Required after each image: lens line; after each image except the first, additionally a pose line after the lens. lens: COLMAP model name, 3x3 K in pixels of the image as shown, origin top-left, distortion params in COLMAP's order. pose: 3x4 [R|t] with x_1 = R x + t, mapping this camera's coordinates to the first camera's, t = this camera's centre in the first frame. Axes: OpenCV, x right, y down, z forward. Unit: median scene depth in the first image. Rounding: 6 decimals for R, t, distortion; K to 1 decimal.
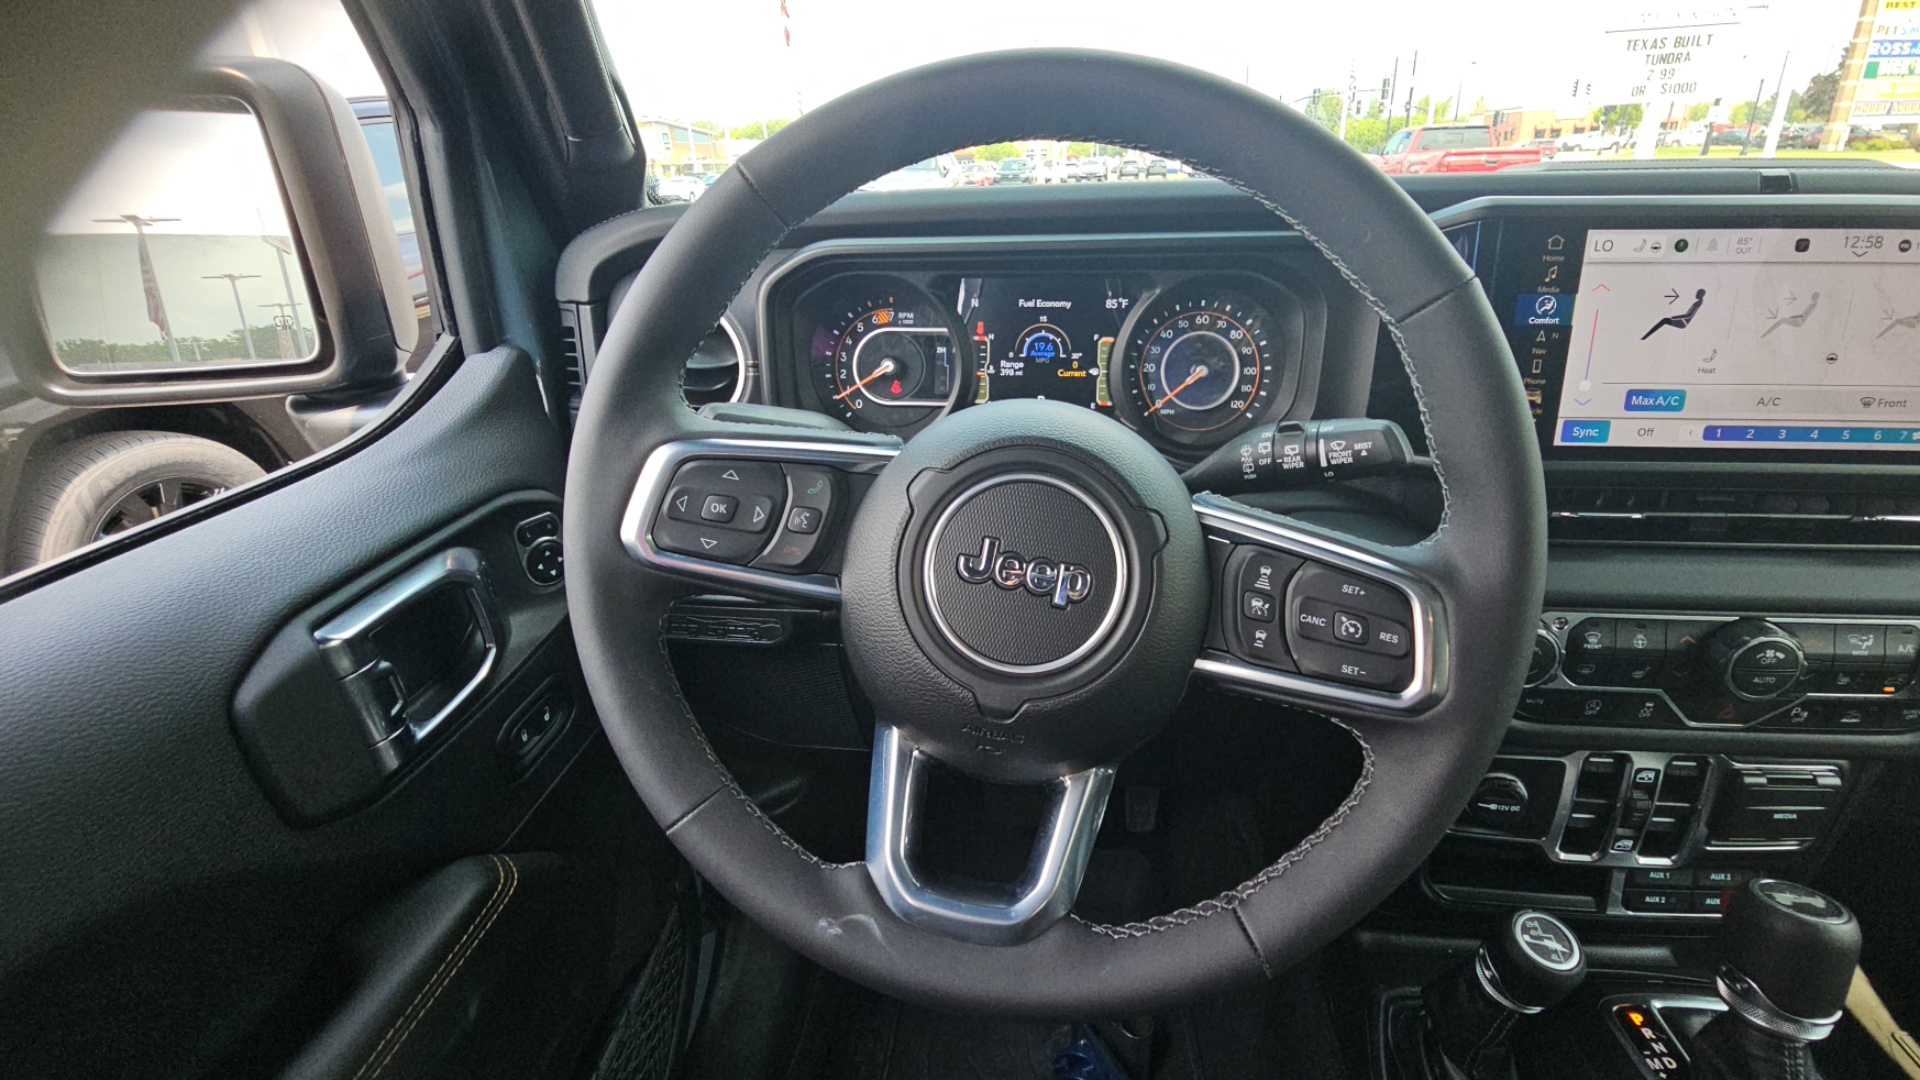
lens RADIAL K [[861.9, 0, 978.4], [0, 861.9, 540.6], [0, 0, 1]] dist [0.007741, -0.005160]
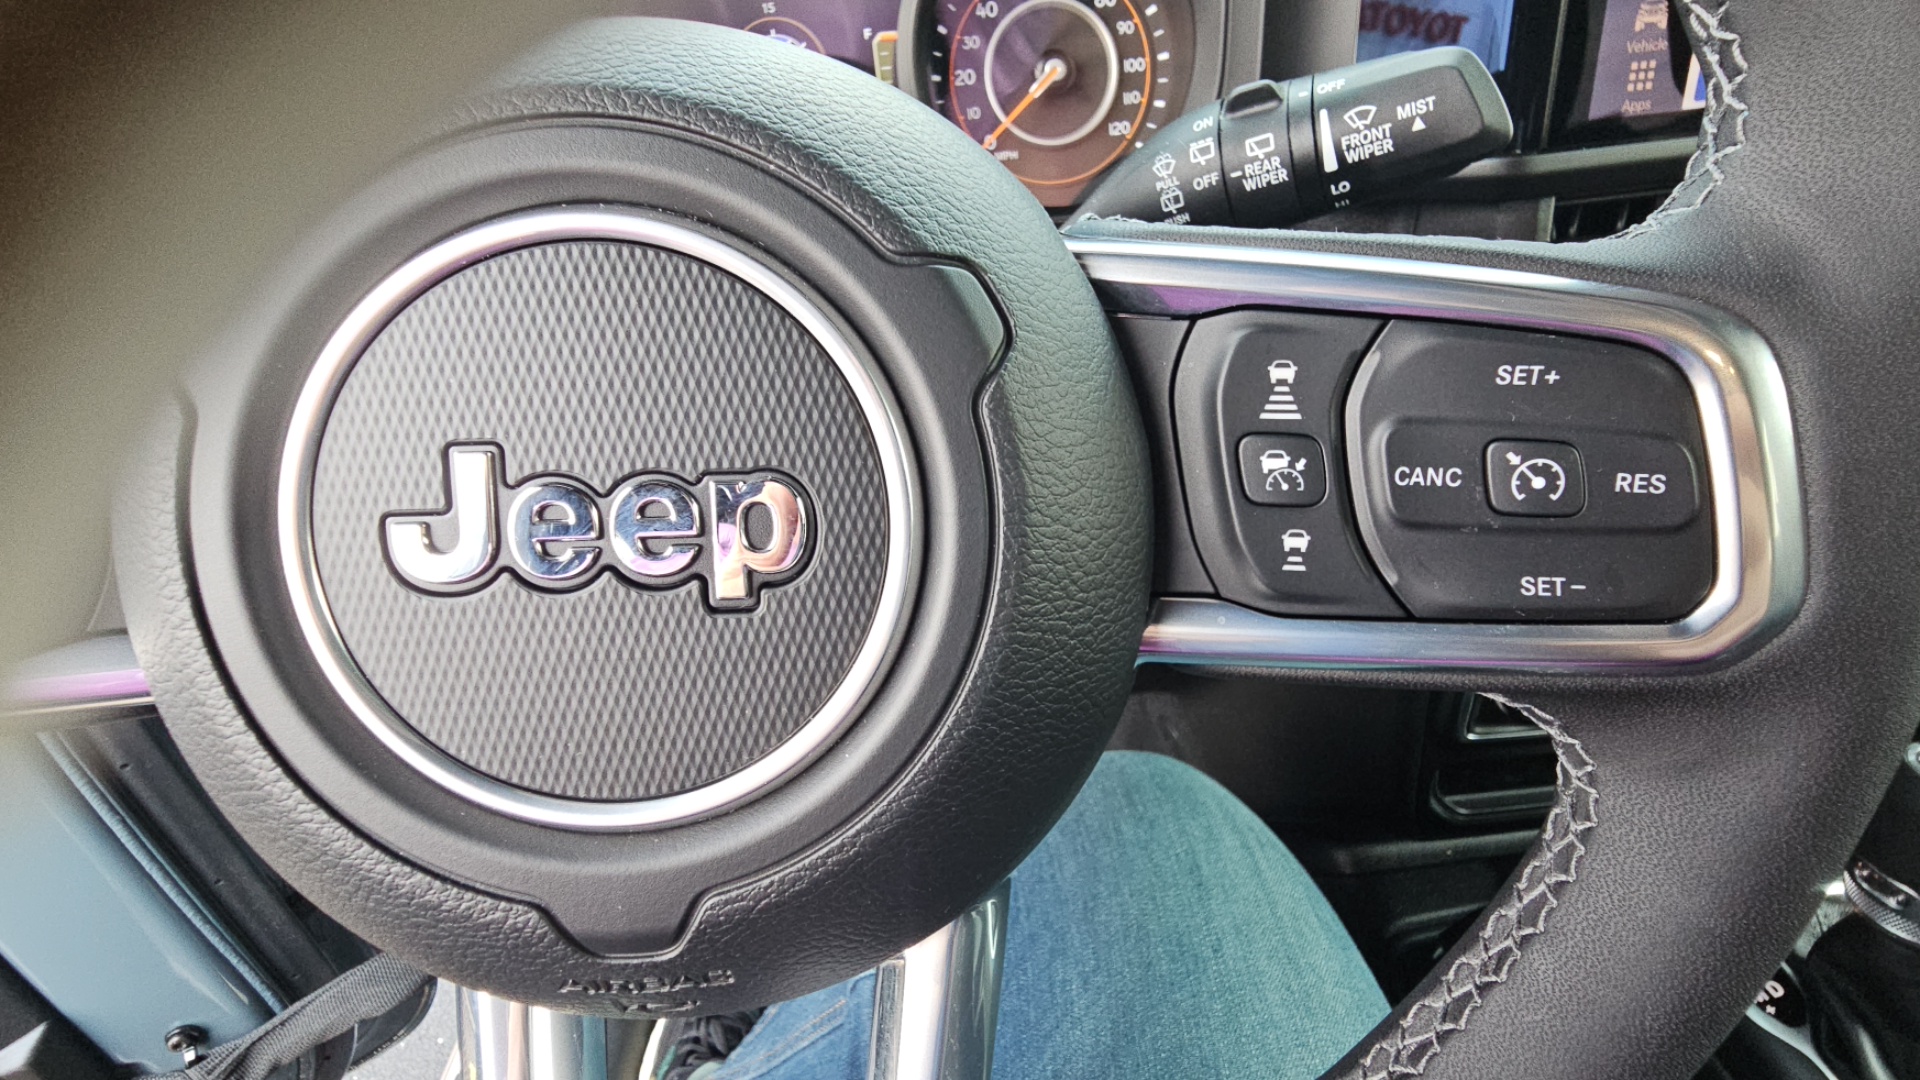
lens RADIAL K [[861.9, 0, 978.4], [0, 861.9, 540.6], [0, 0, 1]] dist [0.007741, -0.005160]
pose [[0.981075, -0.158355, 0.111420, 0.098445], [0.138156, 0.975679, 0.170189, 0.004509], [-0.135661, -0.151575, 0.979092, 0.408946]]
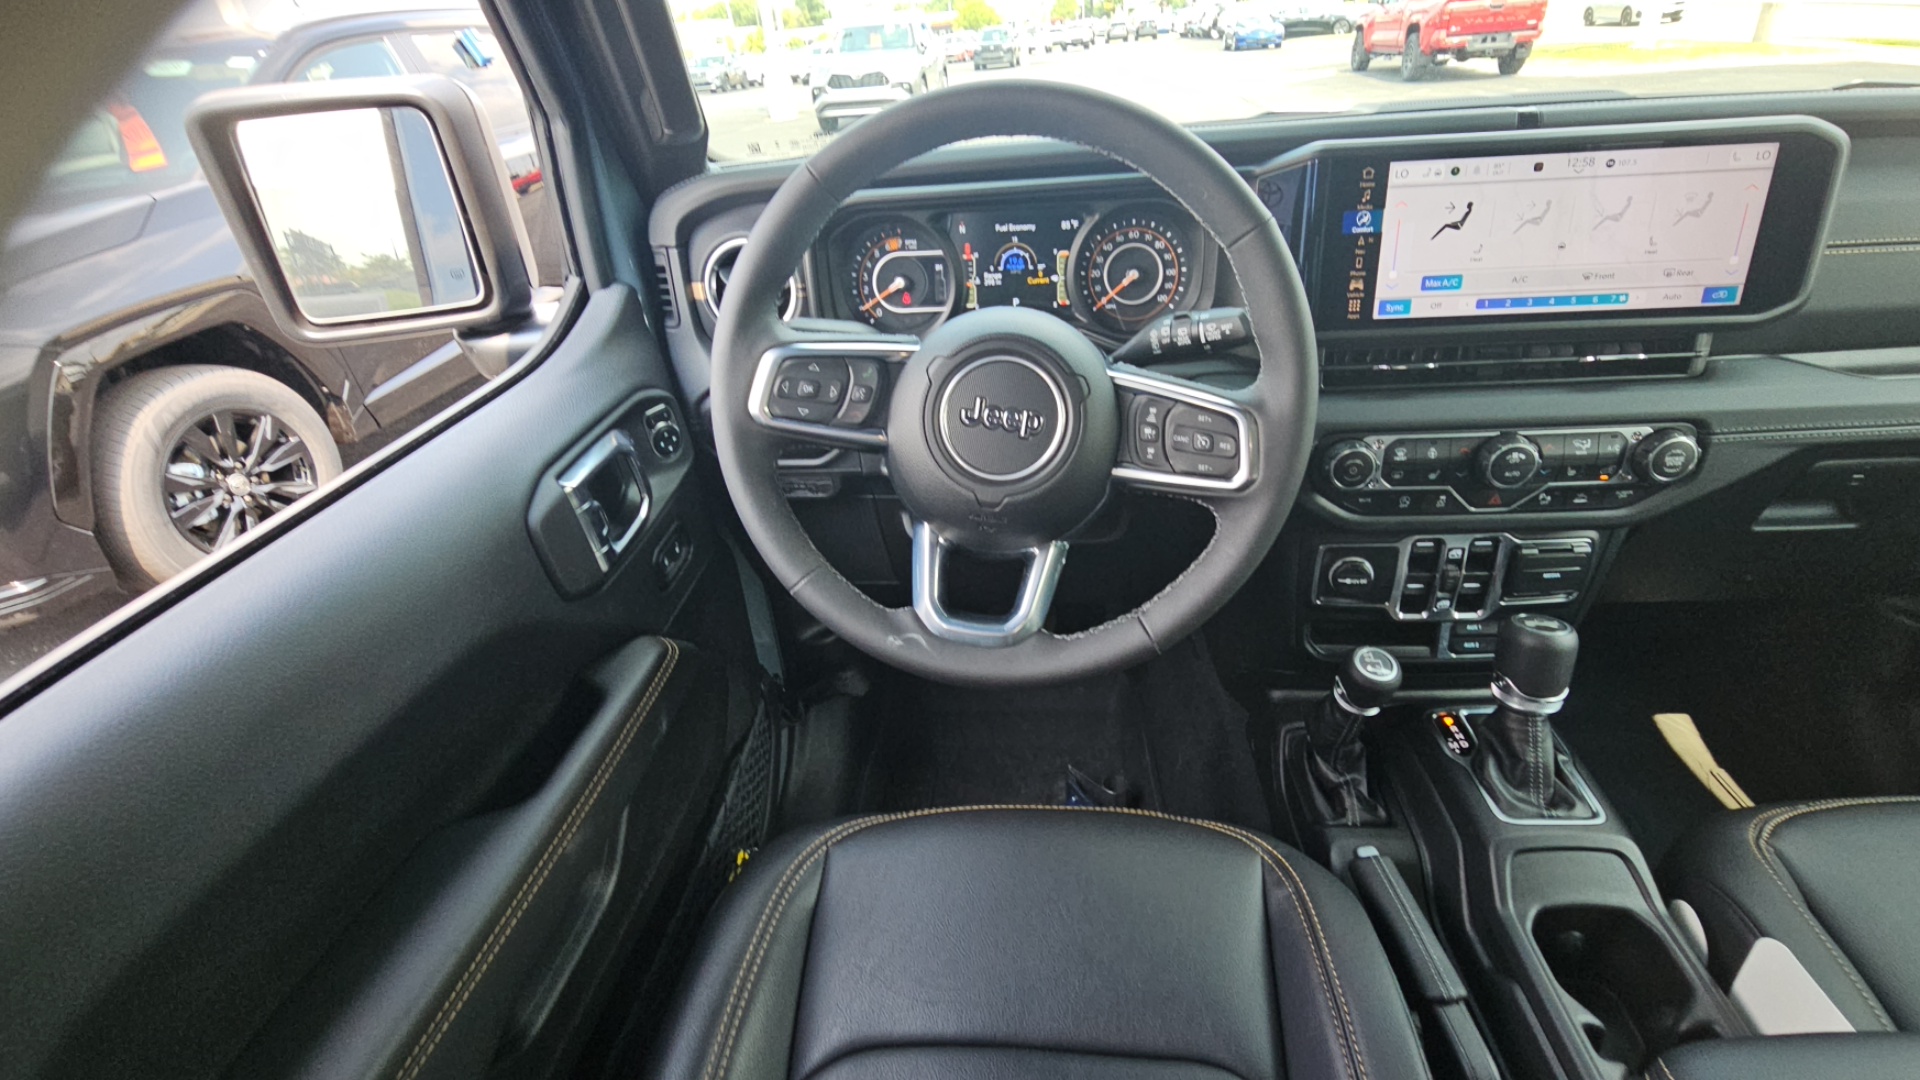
lens RADIAL K [[861.9, 0, 978.4], [0, 861.9, 540.6], [0, 0, 1]] dist [0.007741, -0.005160]
pose [[0.998679, -0.051120, -0.005230, 0.003207], [0.051379, 0.991507, 0.119477, 0.042708], [-0.000923, -0.119588, 0.992823, -0.395280]]
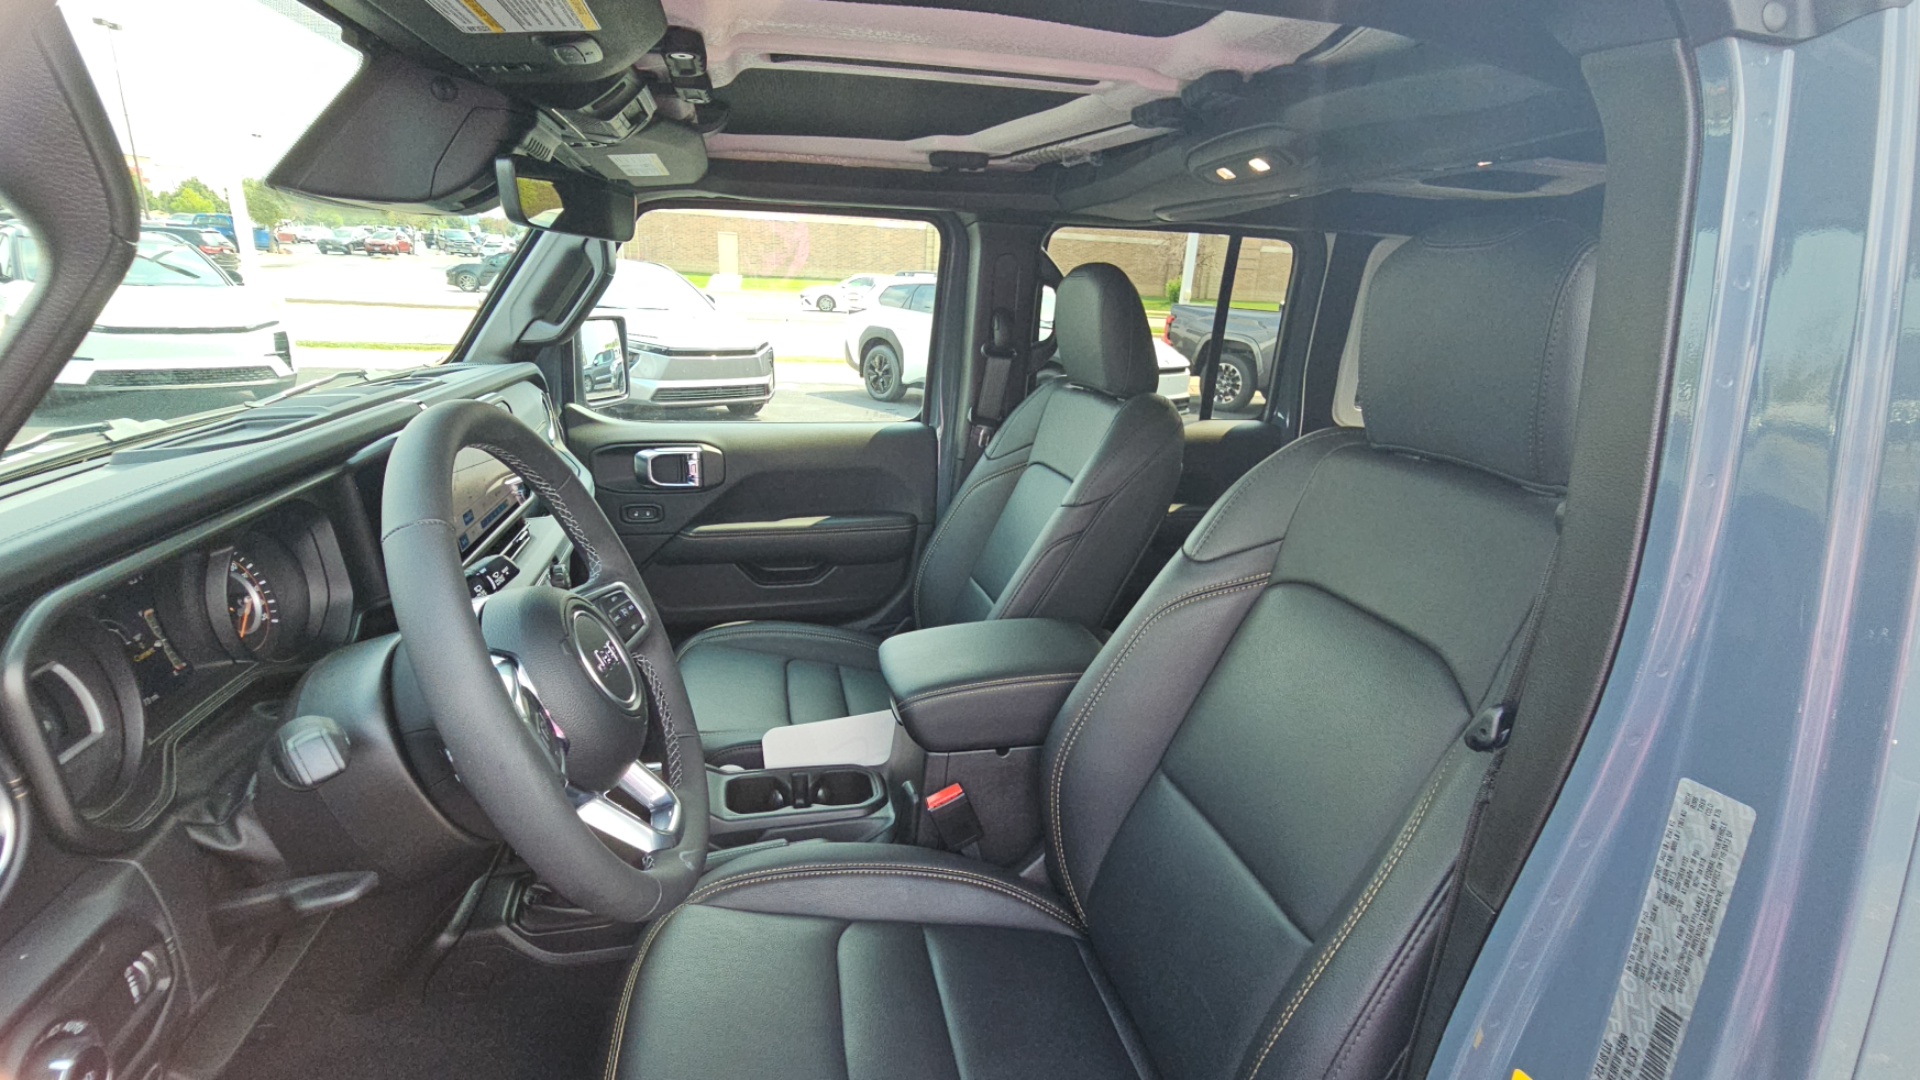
lens RADIAL K [[862.3, 0, 977.2], [0, 862.3, 542.8], [0, 0, 1]] dist [0.004587, -0.003857]
pose [[-0.321774, -0.265549, 0.908815, -1.140510], [0.342322, 0.862303, 0.373160, -0.374934], [-0.882767, 0.431181, -0.186564, 0.321926]]
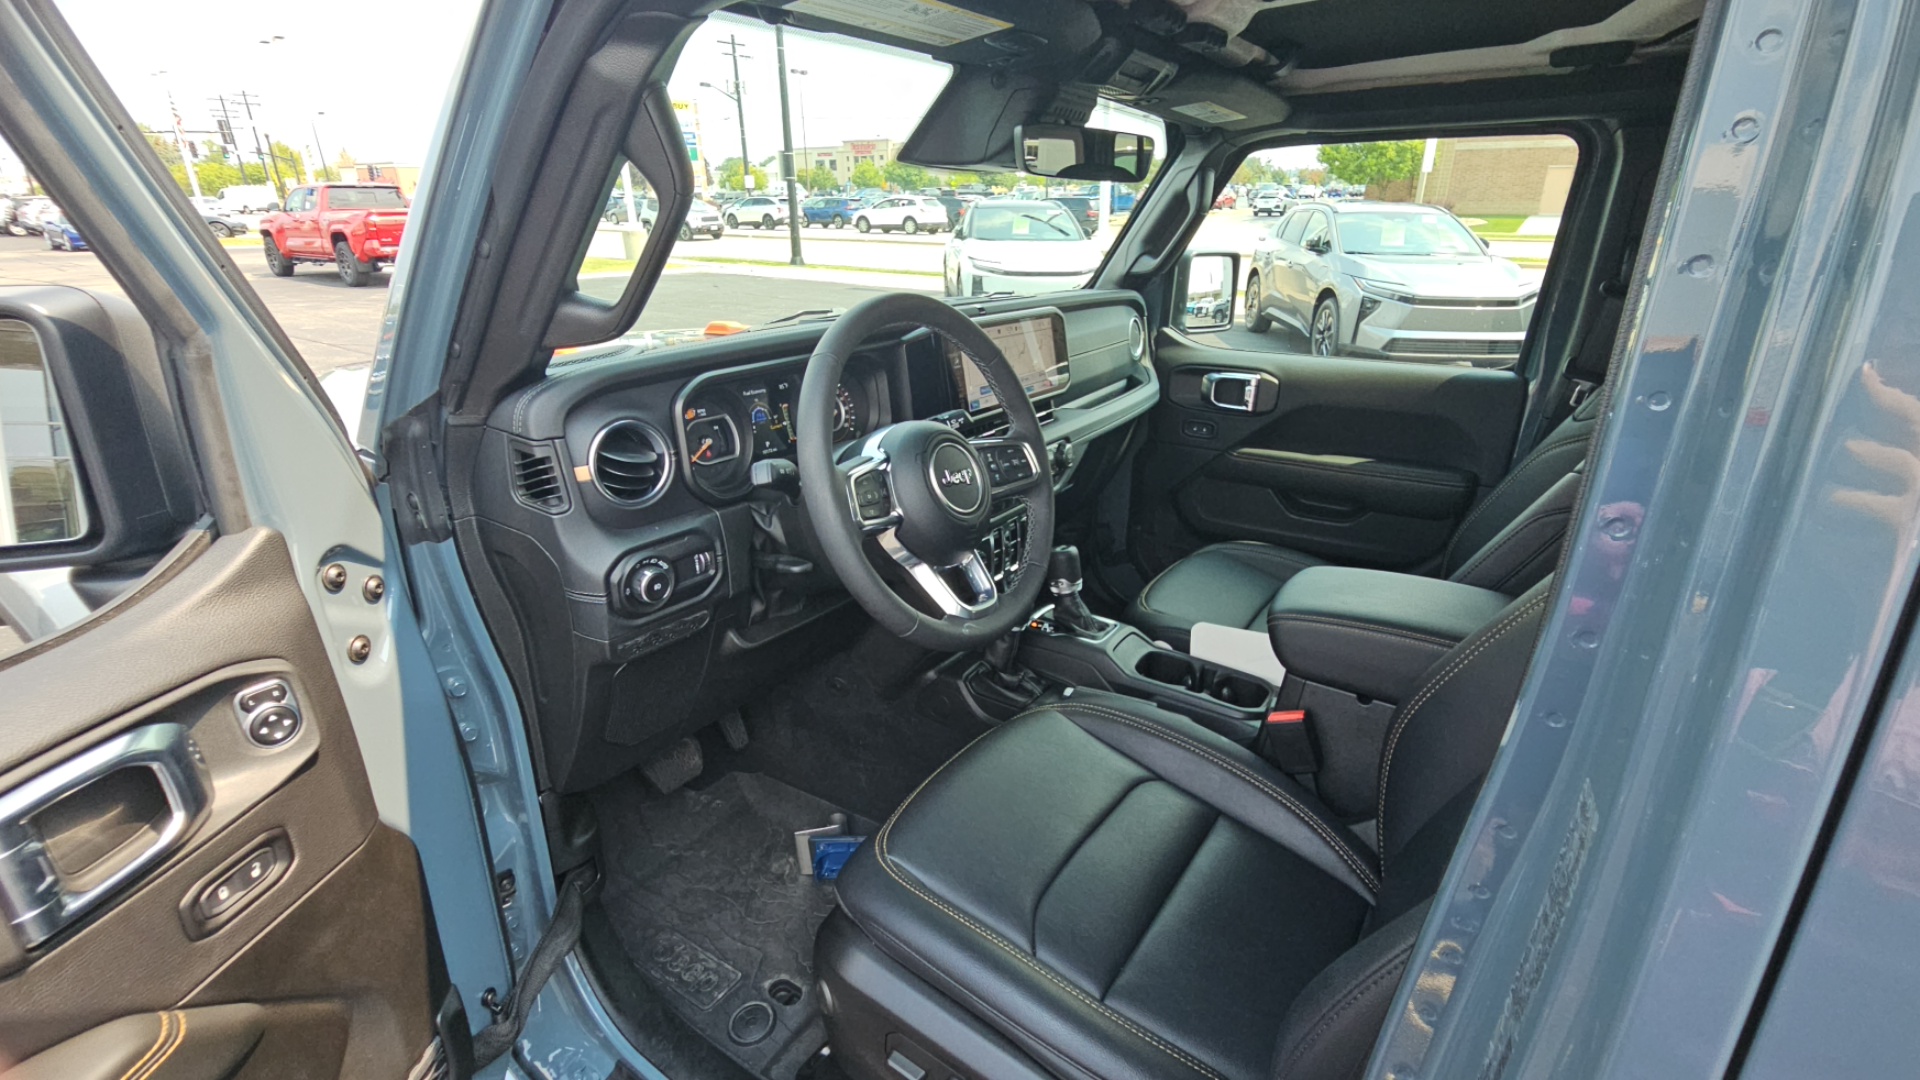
lens RADIAL K [[861.9, 0, 978.4], [0, 861.9, 540.6], [0, 0, 1]] dist [0.007741, -0.005160]
pose [[0.480769, -0.291138, 0.827103, -1.371368], [0.335694, 0.932518, 0.133115, -0.074101], [-0.810043, 0.213656, 0.546059, -0.313511]]
